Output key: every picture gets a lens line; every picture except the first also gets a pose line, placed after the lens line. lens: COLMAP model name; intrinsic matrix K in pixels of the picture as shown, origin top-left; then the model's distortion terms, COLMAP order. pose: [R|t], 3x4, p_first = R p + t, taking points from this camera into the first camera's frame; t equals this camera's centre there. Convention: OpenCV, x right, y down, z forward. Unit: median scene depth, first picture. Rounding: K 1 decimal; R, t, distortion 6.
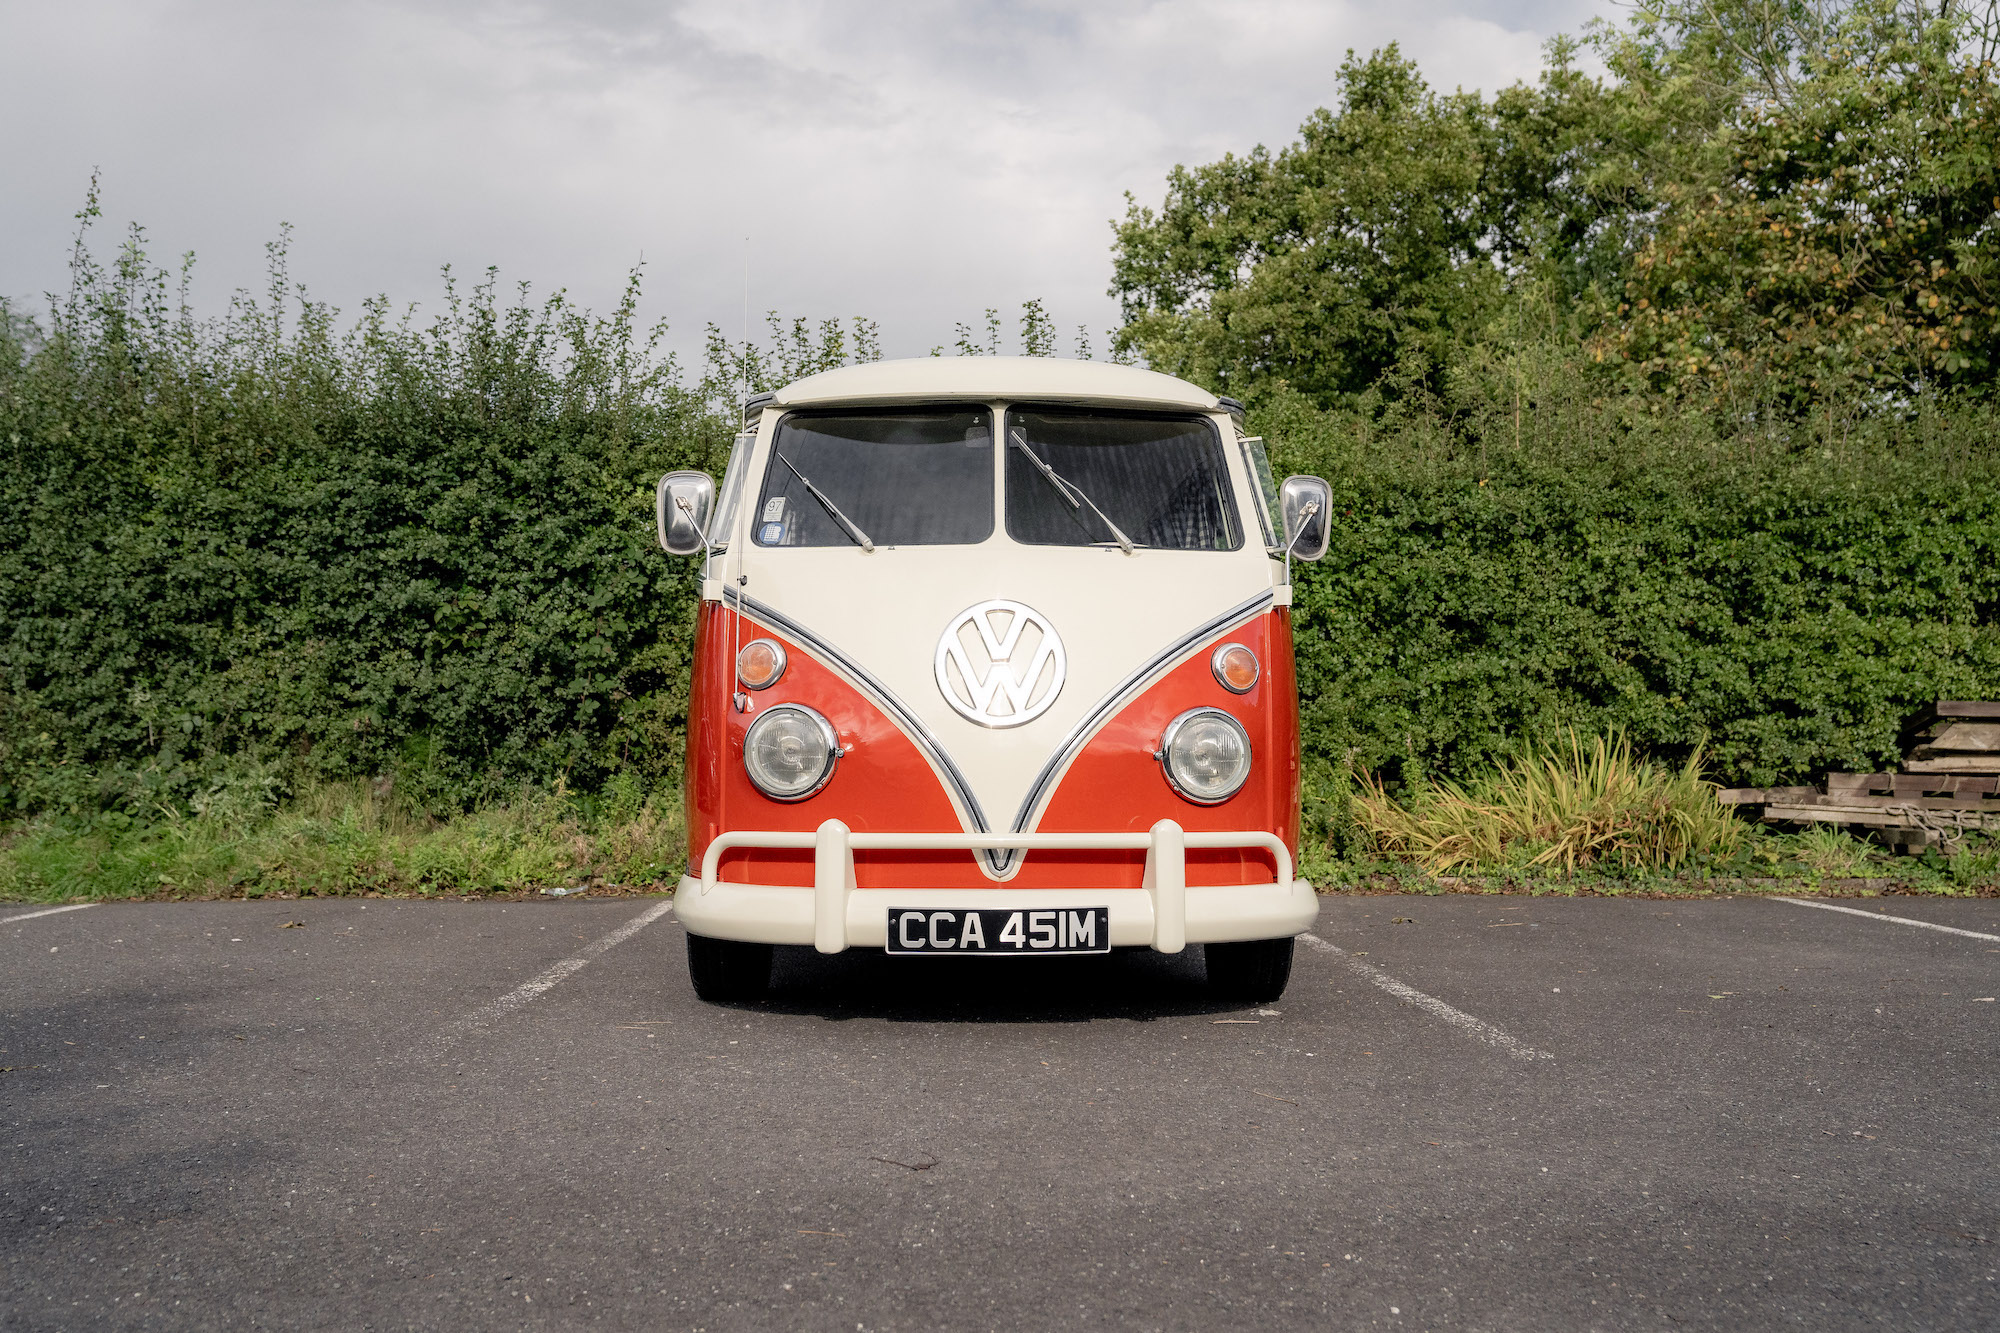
lens RADIAL K [[1899.5, 0, 1000.0], [0, 1899.5, 666.5], [0, 0, 1]] dist [0.098174, 0.004304]
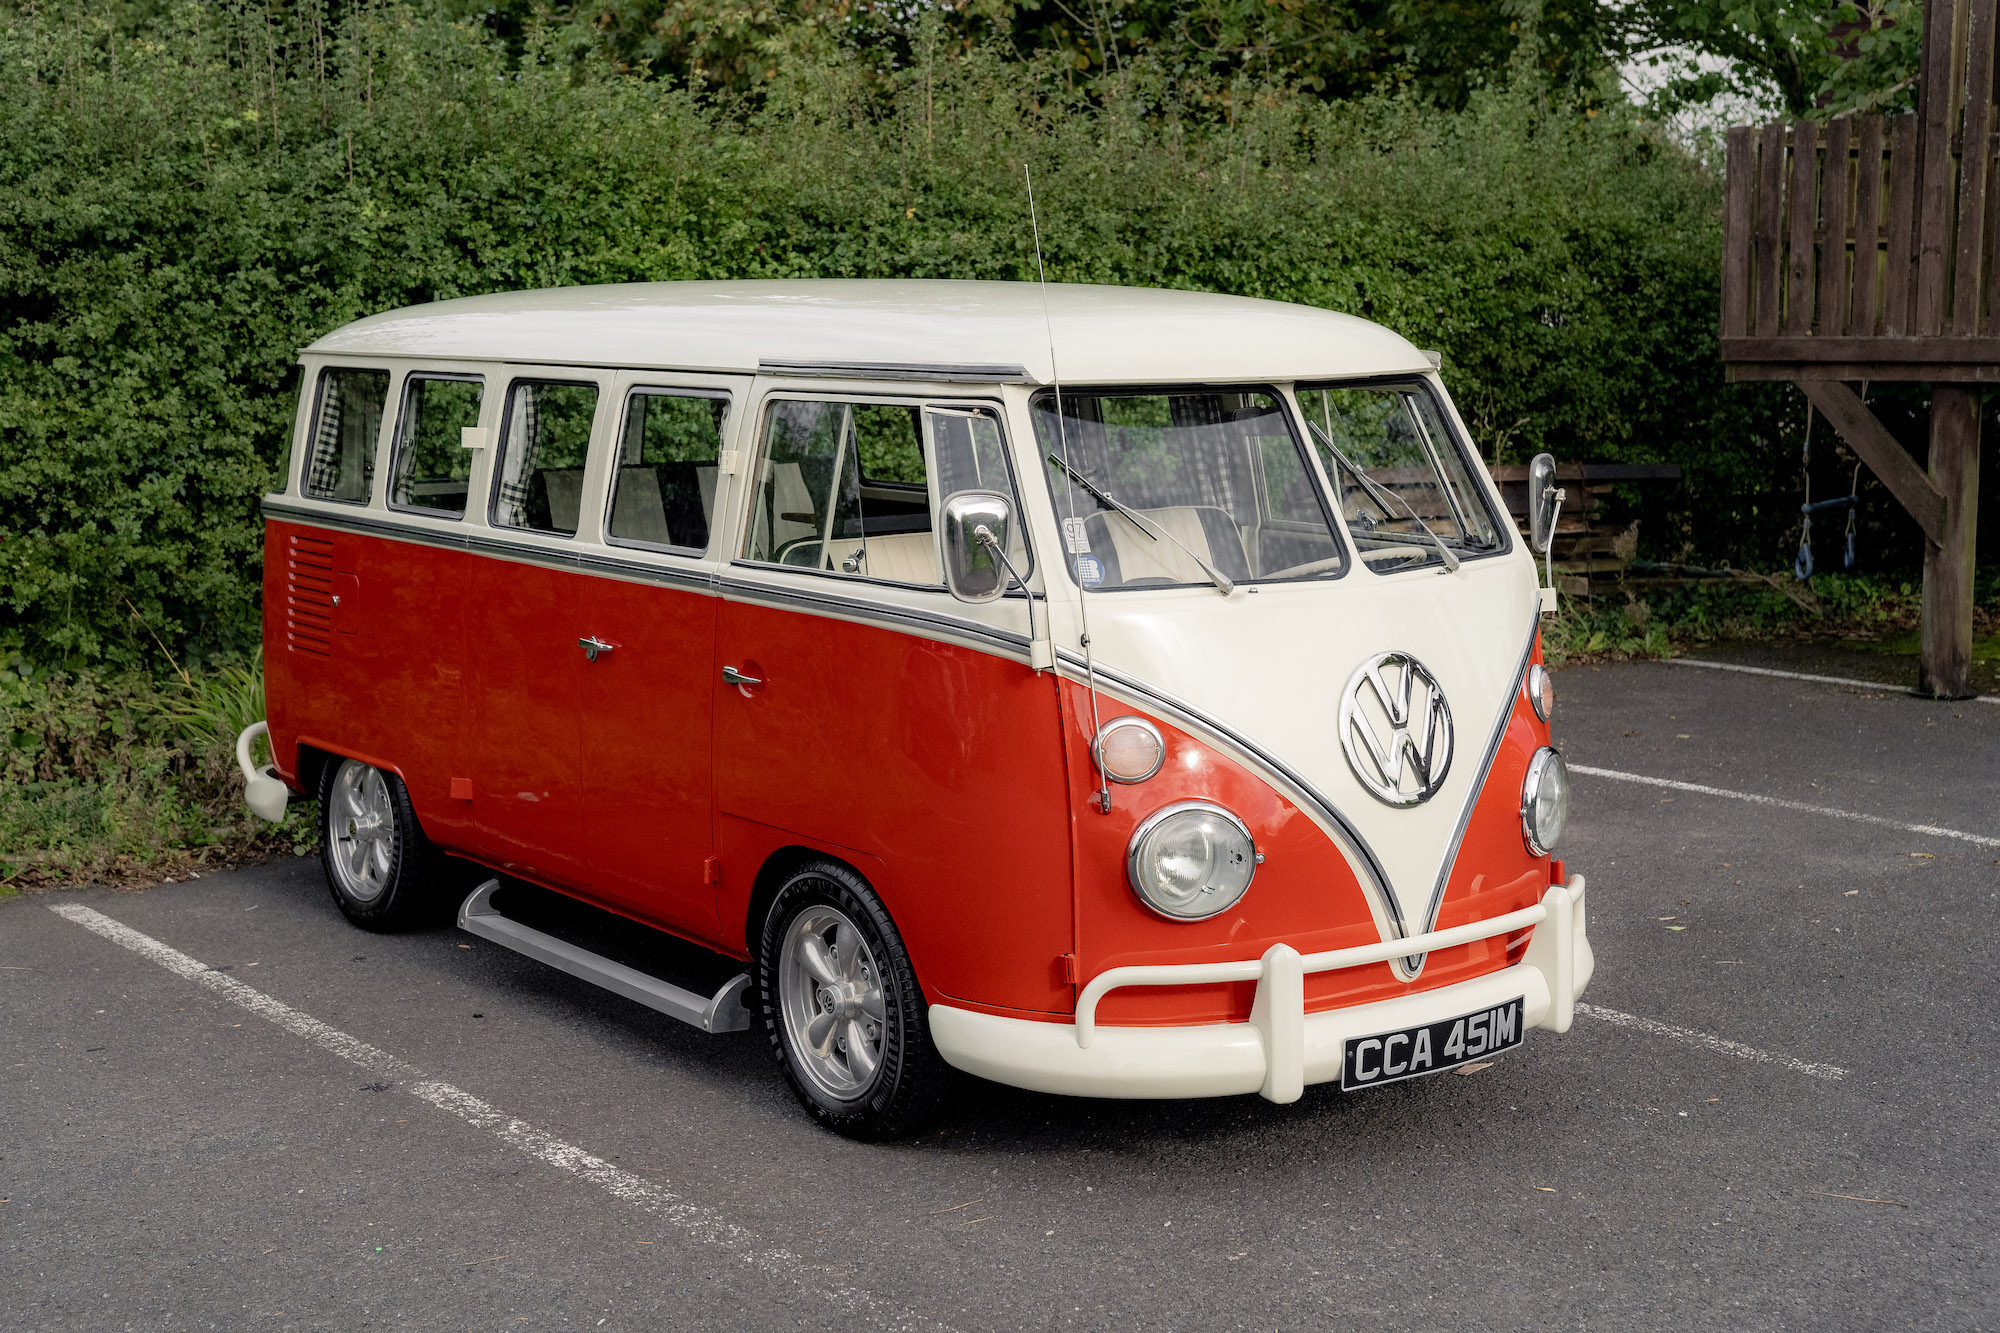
lens RADIAL K [[2715.9, 0, 1000.0], [0, 2715.9, 666.5], [0, 0, 1]] dist [0.062756, 0.029600]
pose [[0.809048, -0.094616, 0.580078, -0.395226], [-0.012472, 0.983971, 0.177889, -0.113529], [-0.587611, -0.151156, 0.794900, 0.069991]]
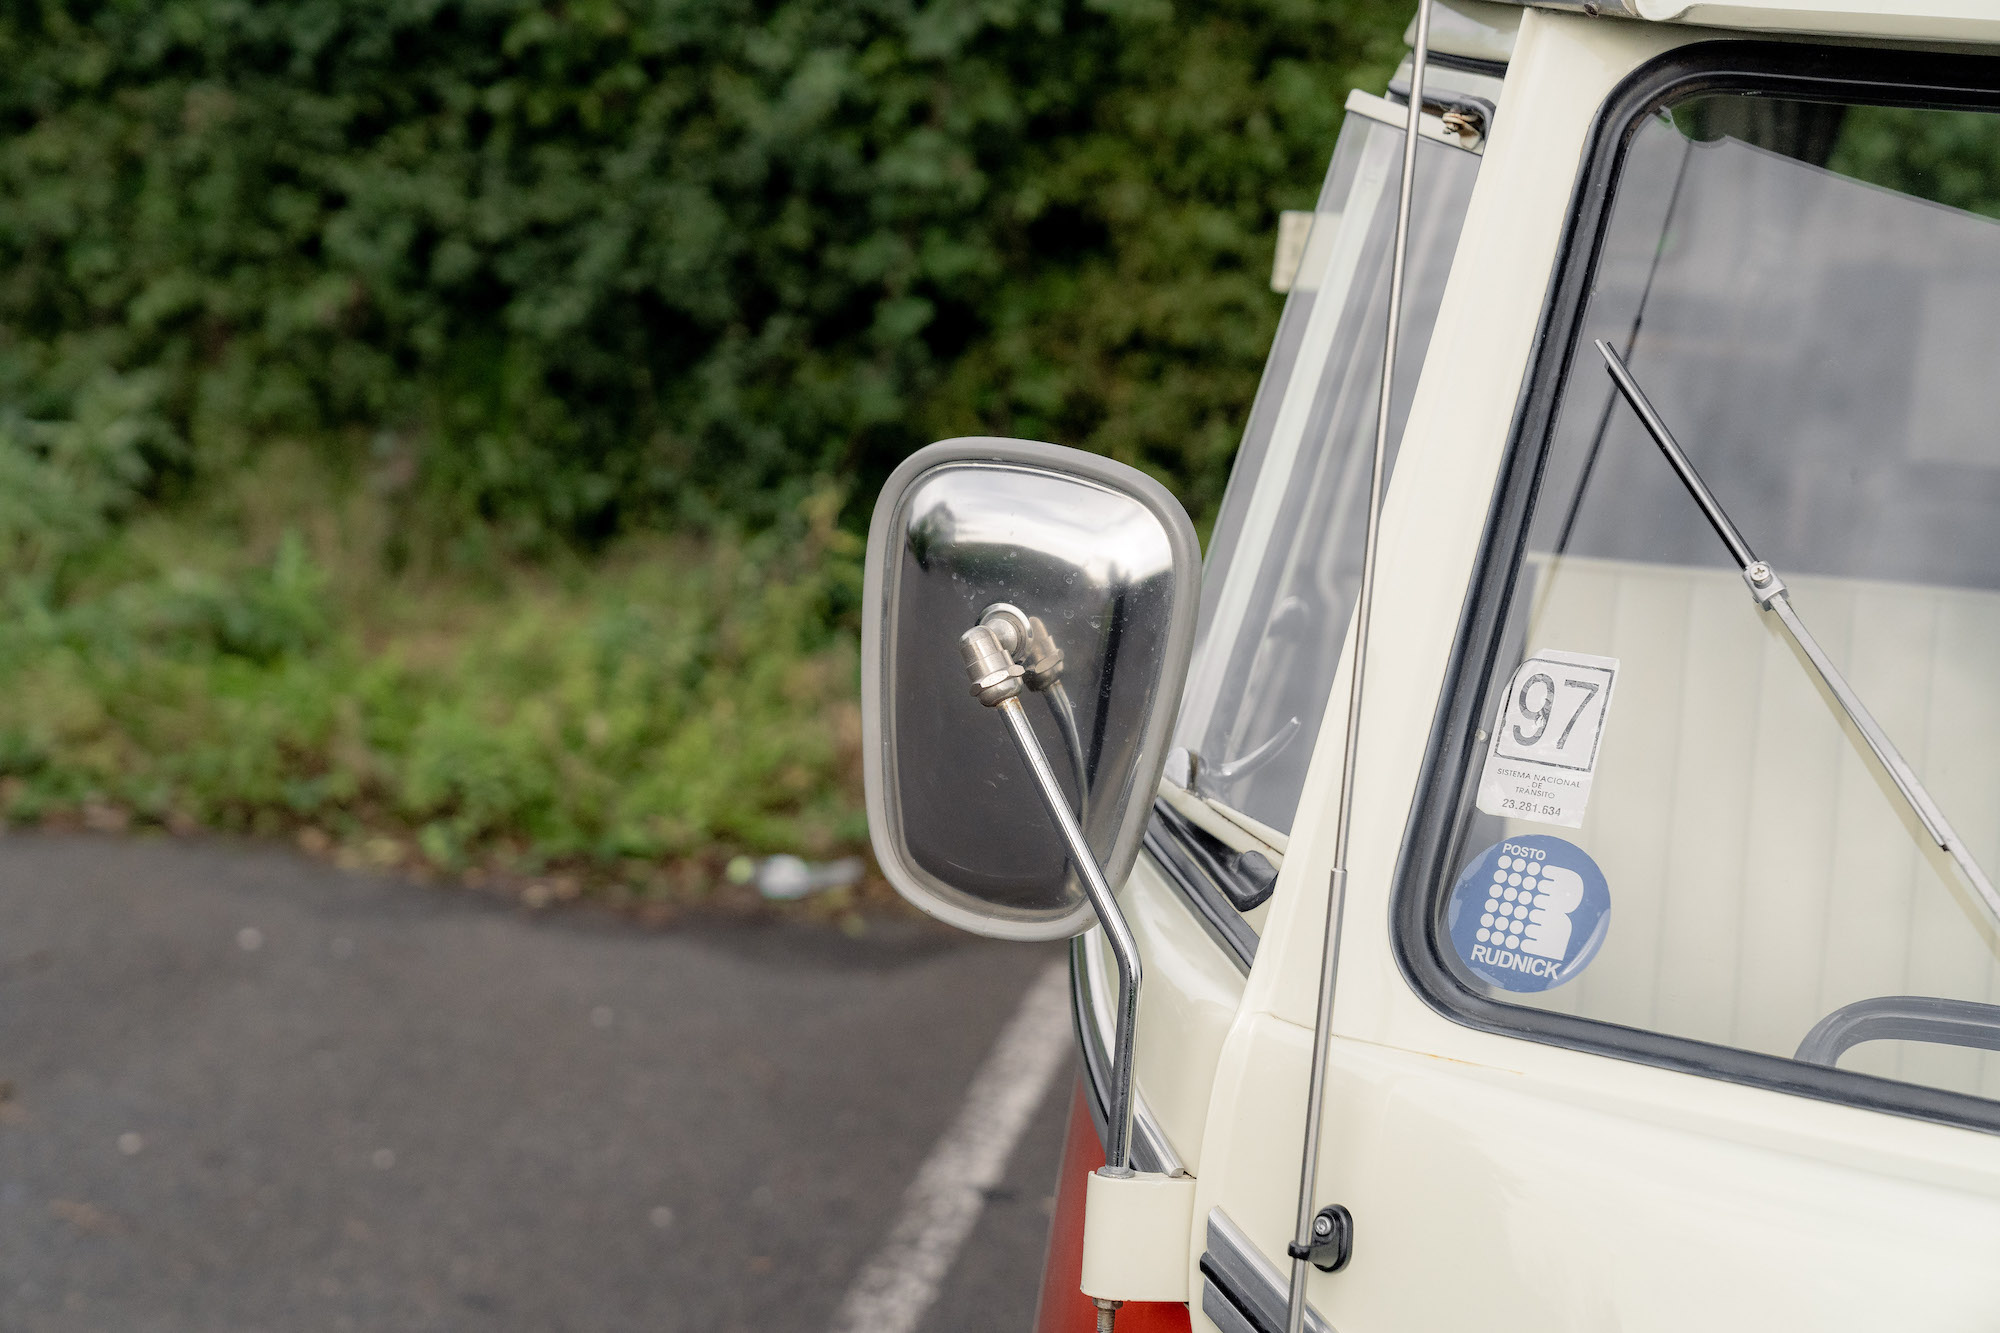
lens RADIAL K [[3413.5, 0, 1012.4], [0, 3413.5, 690.8], [0, 0, 1]] dist [0.055032, 0.173820]
pose [[0.973746, 0.104012, -0.202483, -0.052637], [-0.049511, 0.964983, 0.257598, -0.080464], [0.222186, -0.240810, 0.944798, 0.360334]]
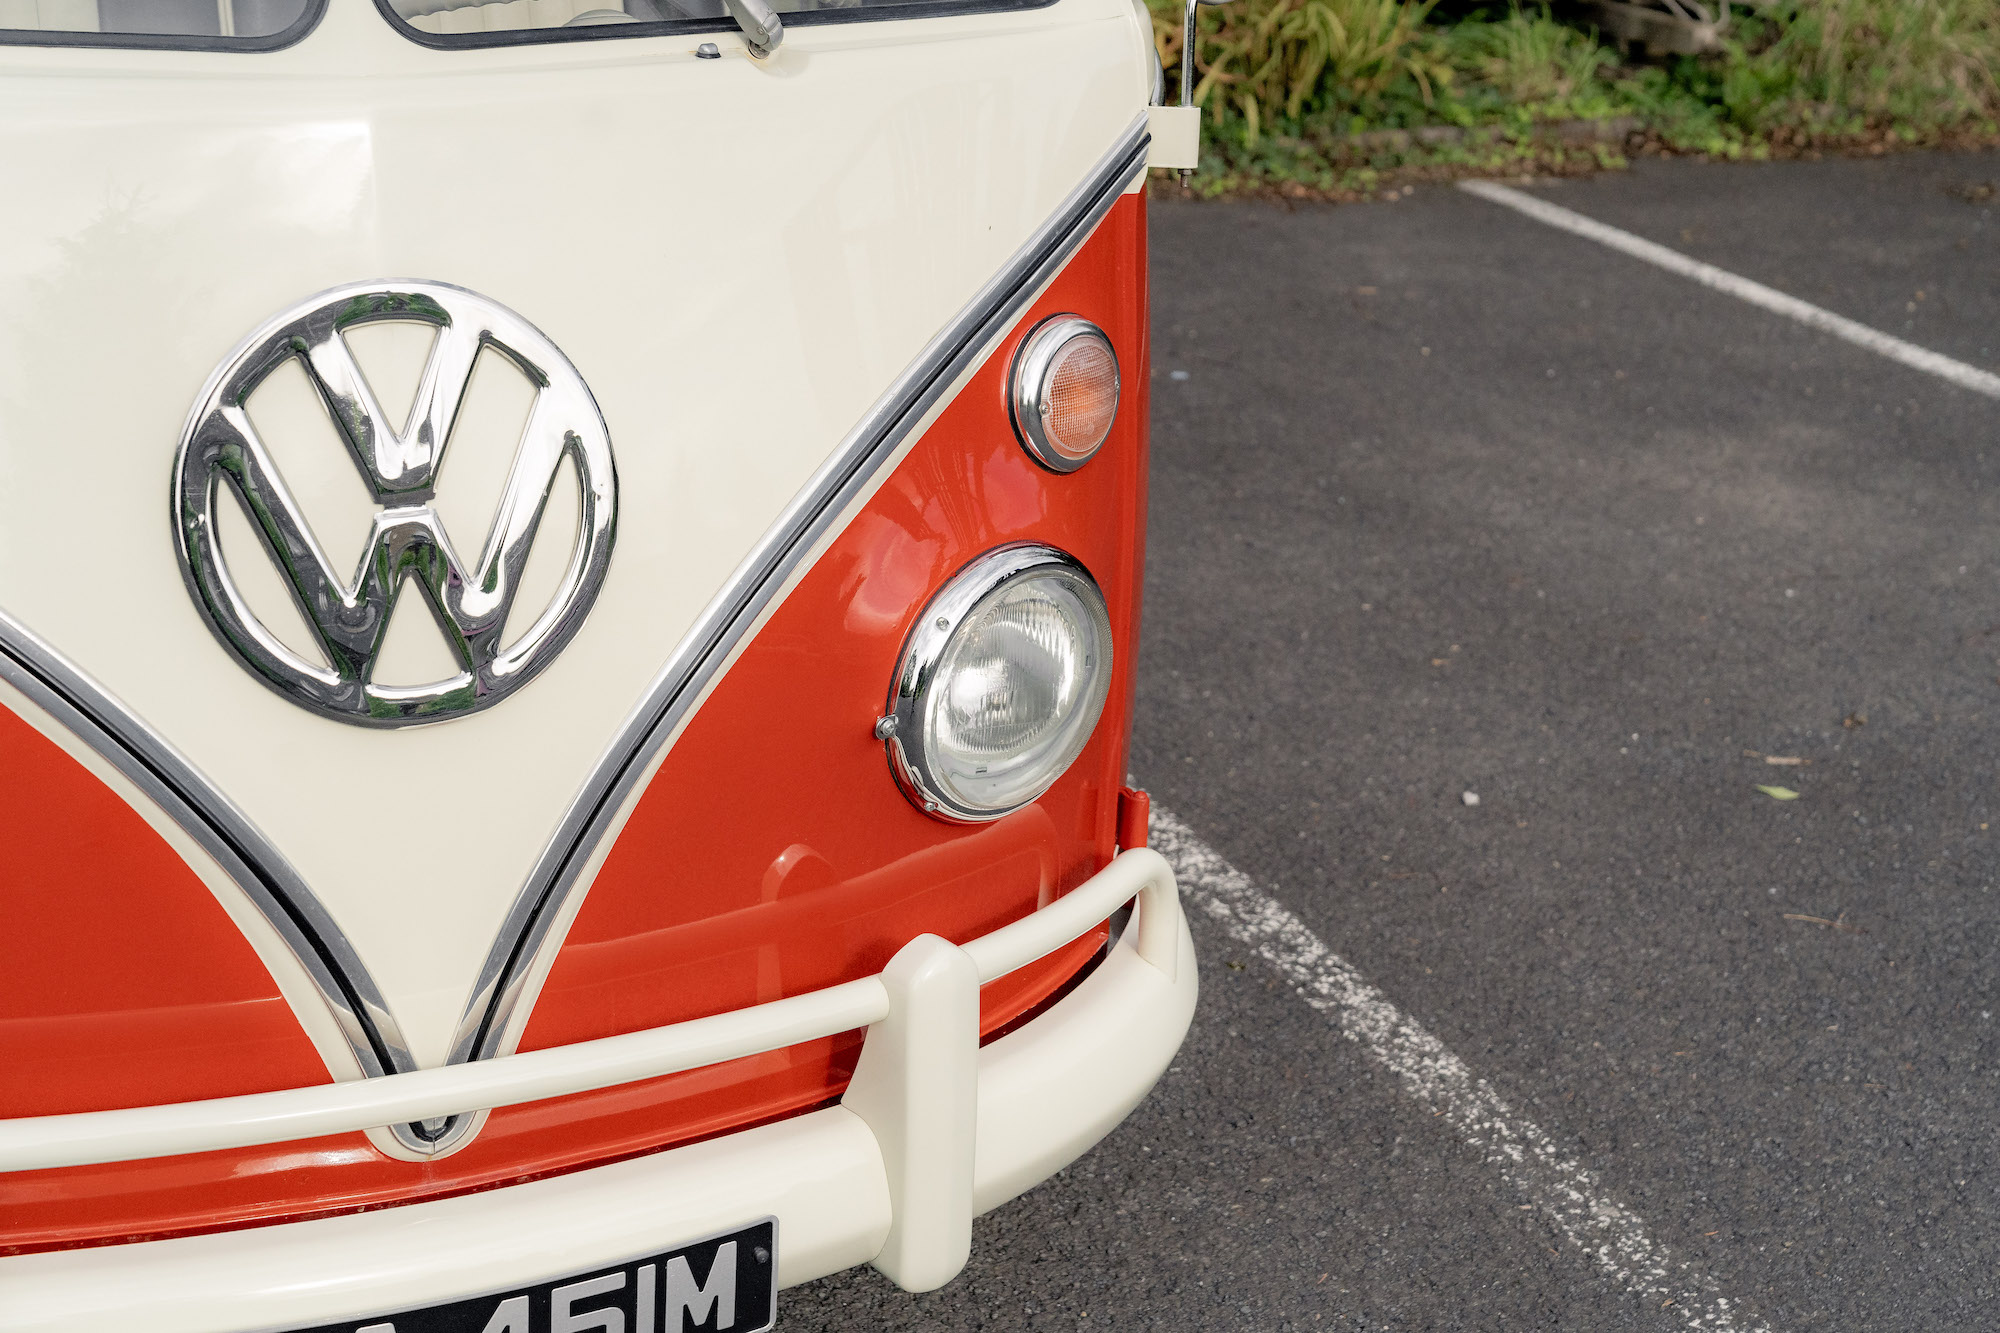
lens RADIAL K [[2951.1, 0, 1000.0], [0, 2951.1, 666.5], [0, 0, 1]] dist [0.052455, 0.026281]
pose [[0.926674, -0.098647, 0.362689, -0.039189], [-0.061578, 0.912061, 0.405404, -0.080662], [-0.370787, -0.398011, 0.839109, 0.267038]]
